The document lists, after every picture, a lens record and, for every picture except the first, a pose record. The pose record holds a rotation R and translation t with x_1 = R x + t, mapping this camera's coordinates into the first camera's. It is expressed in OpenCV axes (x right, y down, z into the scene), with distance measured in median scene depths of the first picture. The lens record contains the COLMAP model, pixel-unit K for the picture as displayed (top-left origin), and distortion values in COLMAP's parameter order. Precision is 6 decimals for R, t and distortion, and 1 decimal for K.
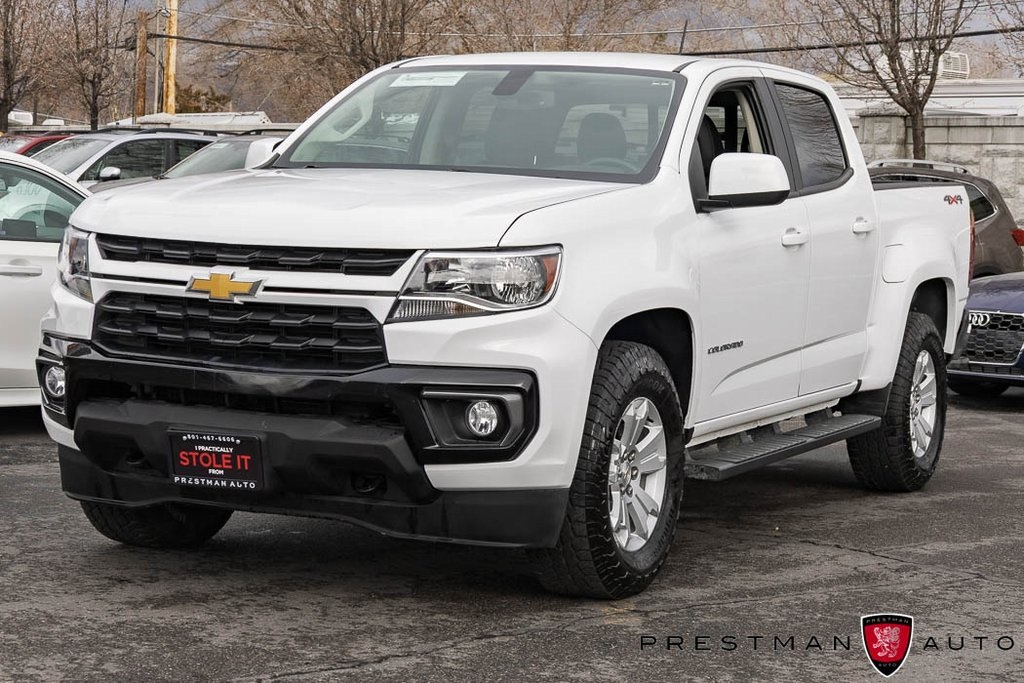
lens RADIAL K [[2049.1, 0, 512.0], [0, 2049.1, 341.5], [0, 0, 1]] dist [0.146120, 0.022075]
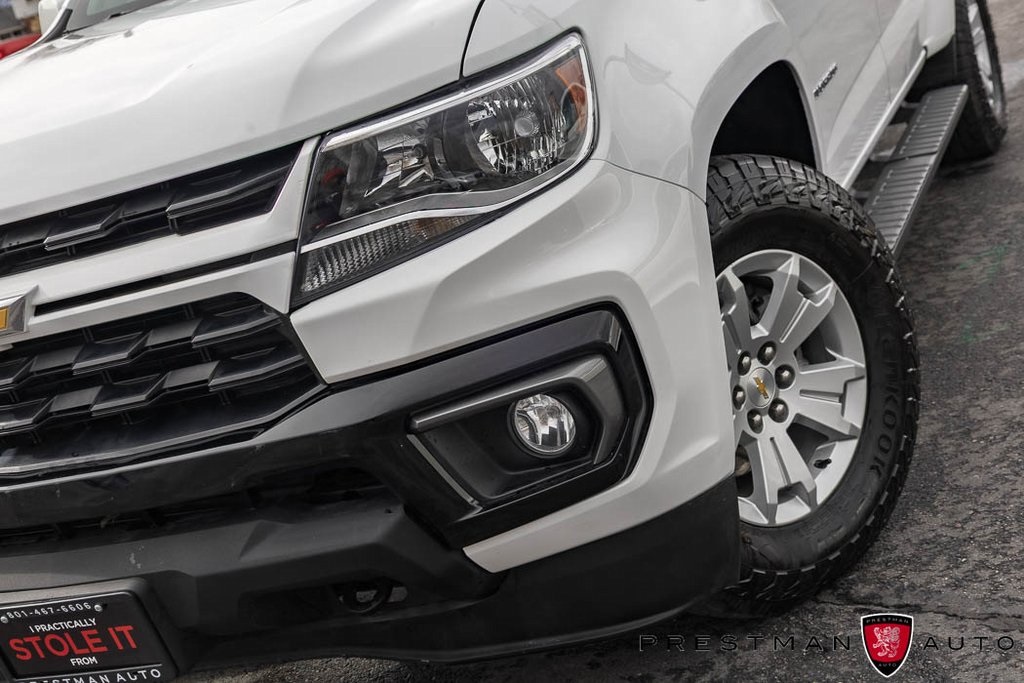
lens RADIAL K [[1568.9, 0, 512.0], [0, 1568.9, 341.5], [0, 0, 1]] dist [0.003929, 0.097128]
pose [[0.949371, -0.313981, -0.010518, -0.011150], [0.310561, 0.932929, 0.182197, -0.051419], [-0.047394, -0.176239, 0.983206, 0.620270]]
